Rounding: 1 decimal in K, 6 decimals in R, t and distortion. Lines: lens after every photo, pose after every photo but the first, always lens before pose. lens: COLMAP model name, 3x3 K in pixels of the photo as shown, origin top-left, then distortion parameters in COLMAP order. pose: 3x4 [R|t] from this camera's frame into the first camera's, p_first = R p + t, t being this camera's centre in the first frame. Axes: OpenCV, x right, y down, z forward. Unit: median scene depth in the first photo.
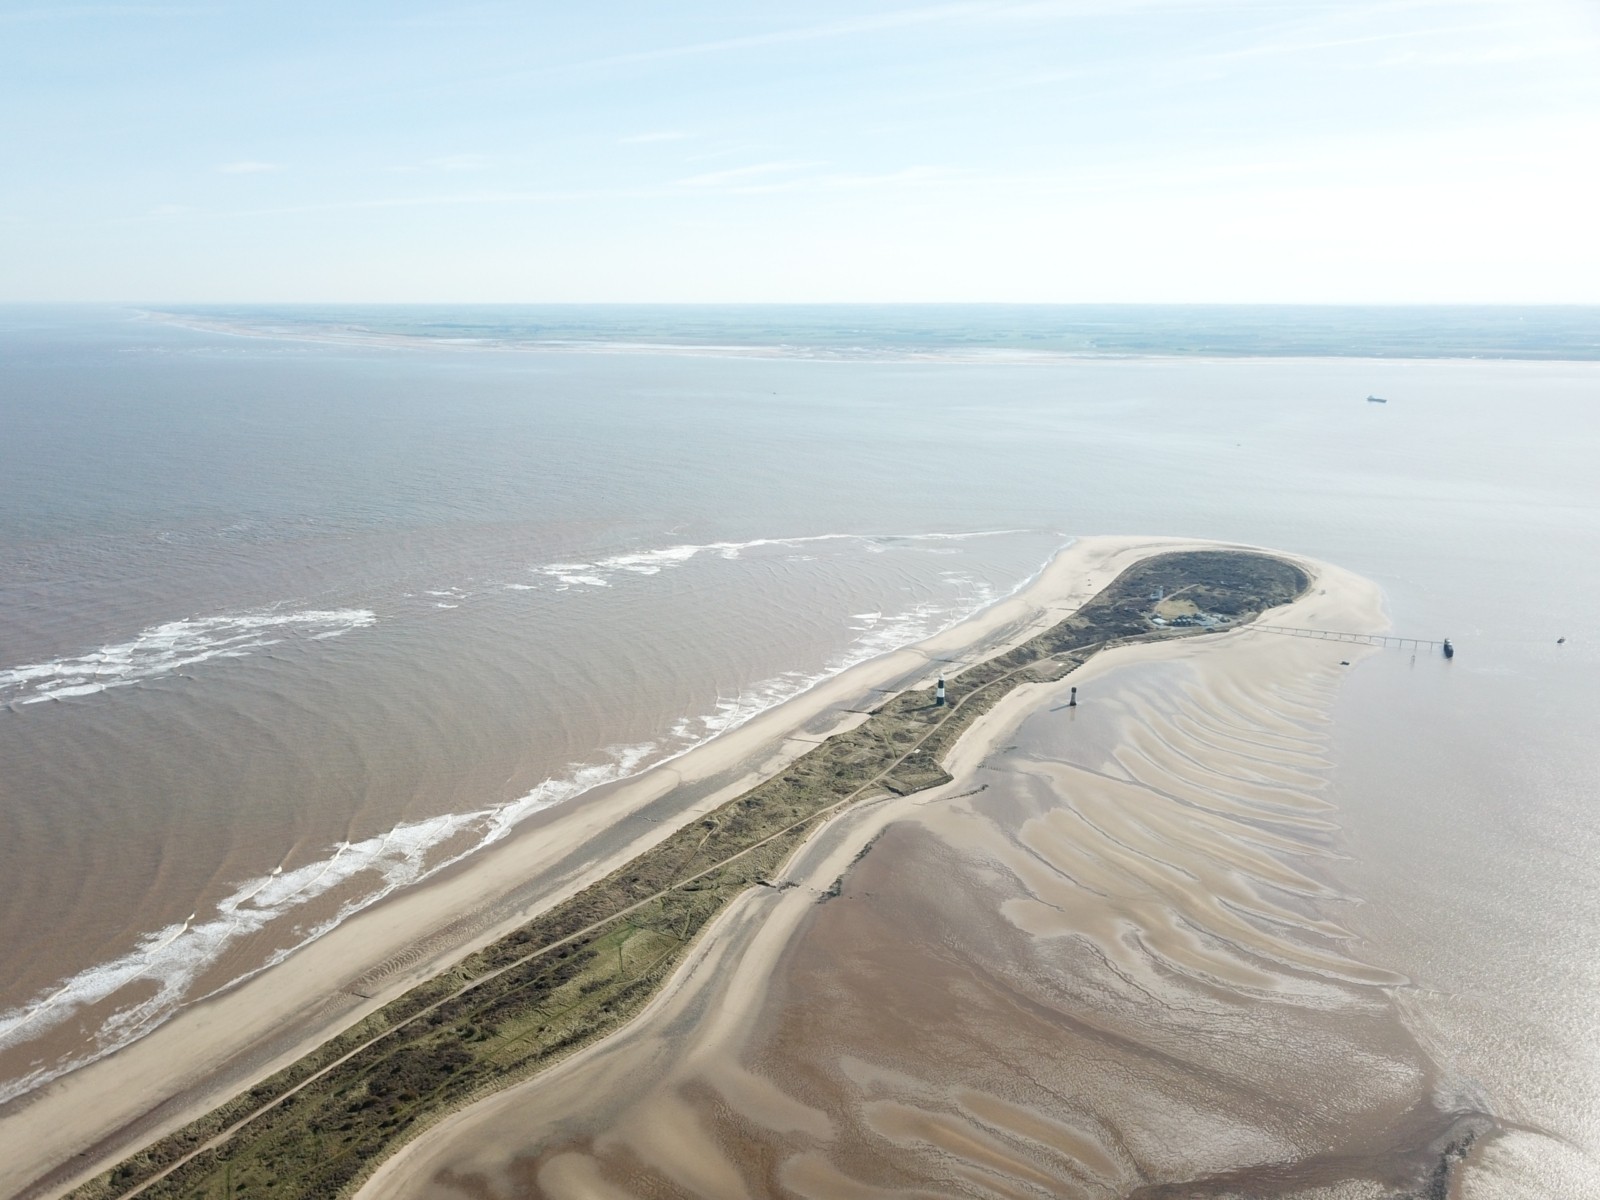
lens RADIAL K [[1224.3, 0, 712.1], [0, 1224.3, 602.6], [0, 0, 1]] dist [0.108392, -0.214531]
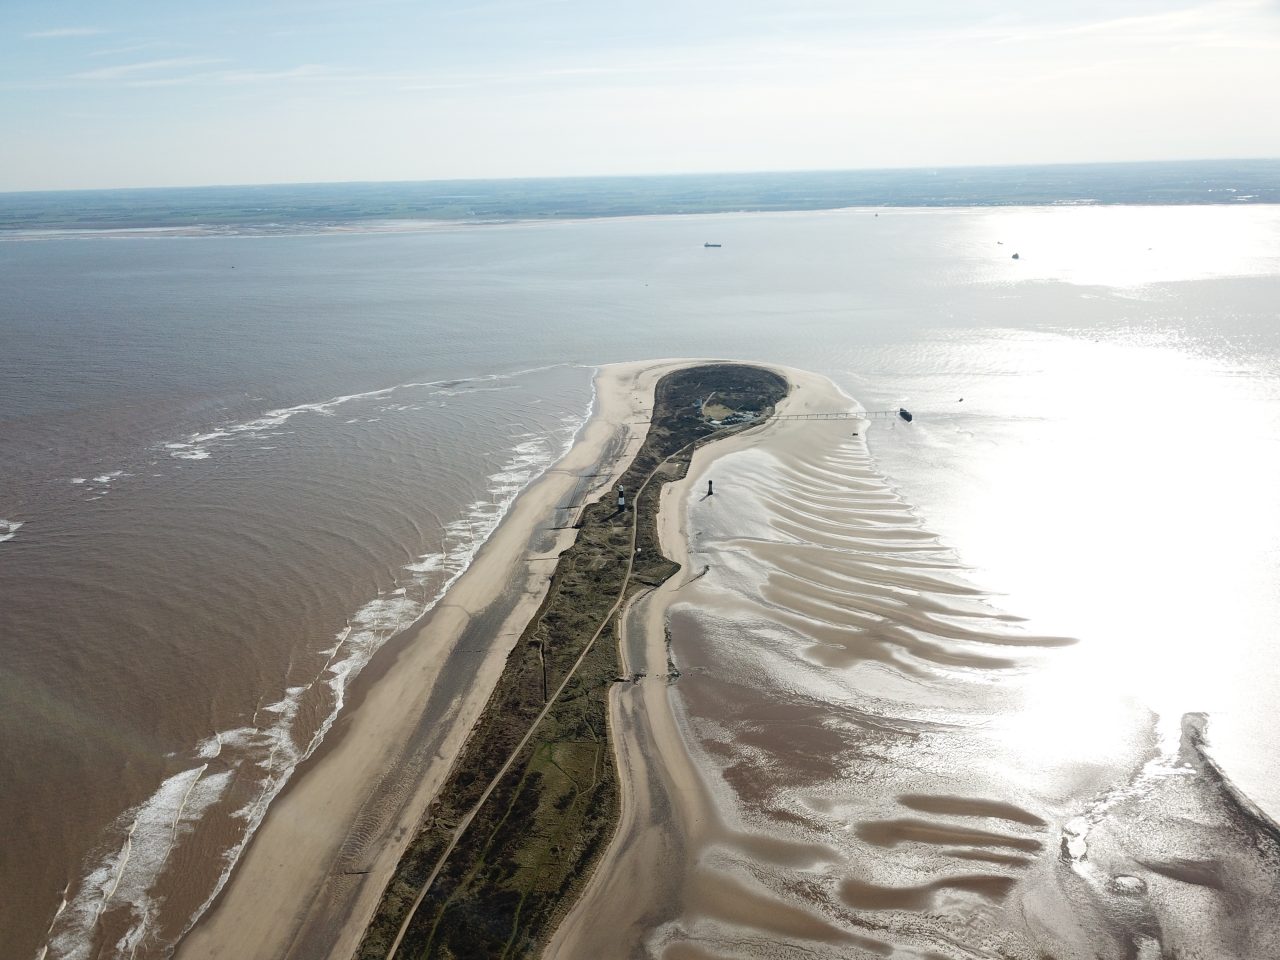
lens RADIAL K [[979.5, 0, 569.7], [0, 979.5, 482.1], [0, 0, 1]] dist [0.108392, -0.214531]
pose [[0.900892, -0.155630, 0.405183, -0.287830], [0.132345, 0.987548, 0.085057, -0.041915], [-0.413375, -0.023004, 0.910270, 0.114104]]
